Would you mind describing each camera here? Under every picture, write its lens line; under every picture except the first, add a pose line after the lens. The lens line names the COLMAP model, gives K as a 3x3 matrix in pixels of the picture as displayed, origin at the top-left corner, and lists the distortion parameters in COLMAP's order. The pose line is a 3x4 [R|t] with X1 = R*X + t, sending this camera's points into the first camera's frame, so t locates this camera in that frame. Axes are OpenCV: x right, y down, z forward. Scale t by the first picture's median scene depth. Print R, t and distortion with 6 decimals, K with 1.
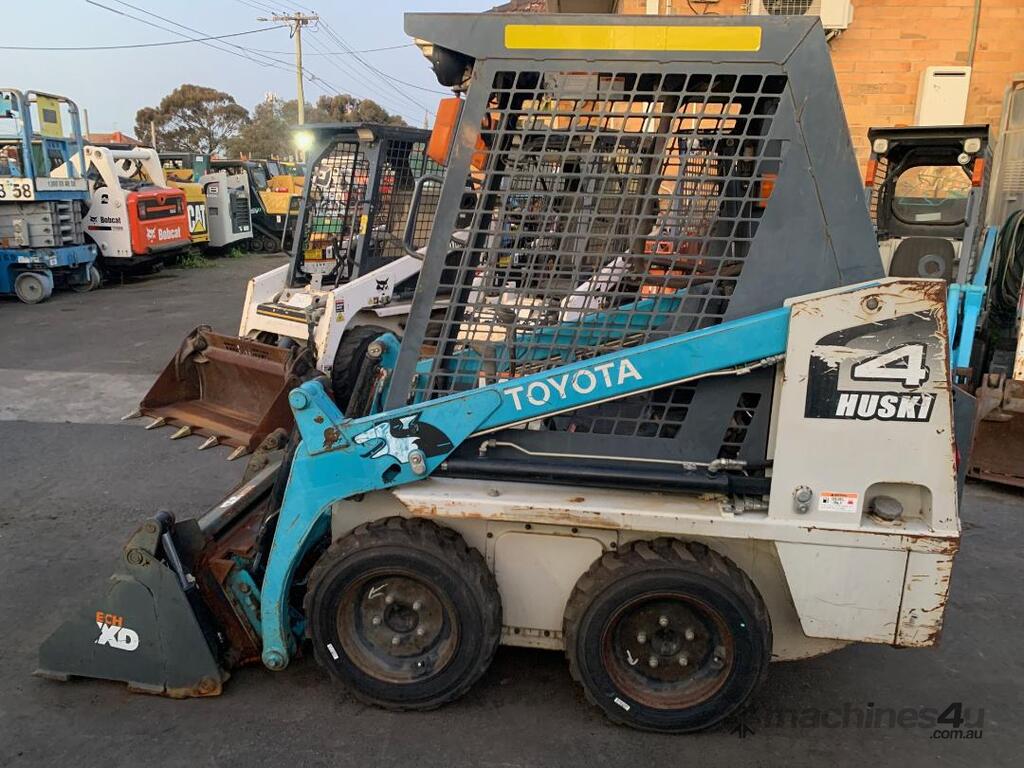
lens RADIAL K [[771.5, 0, 512.0], [0, 771.5, 384.0], [0, 0, 1]] dist [0.077721, -0.127582]
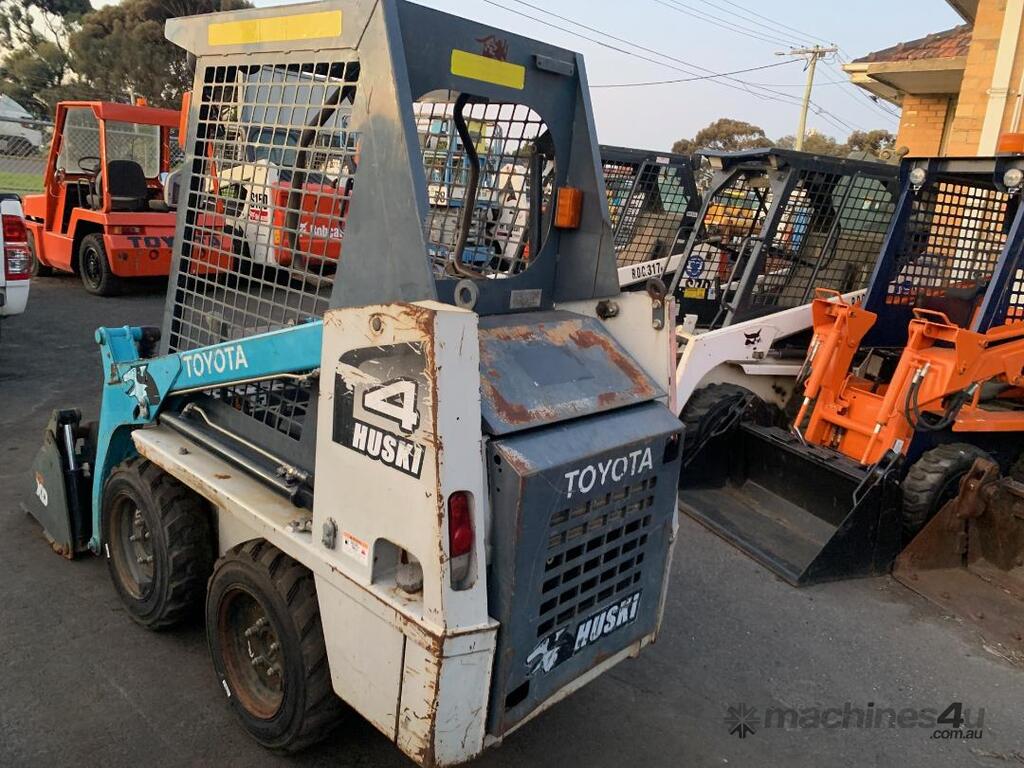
lens RADIAL K [[771.5, 0, 512.0], [0, 771.5, 384.0], [0, 0, 1]] dist [0.077721, -0.127582]
pose [[0.809019, 0.199642, -0.552839, 1.036855], [-0.221065, 0.974842, 0.028532, -0.092997], [0.544627, 0.099130, 0.832799, 0.367707]]
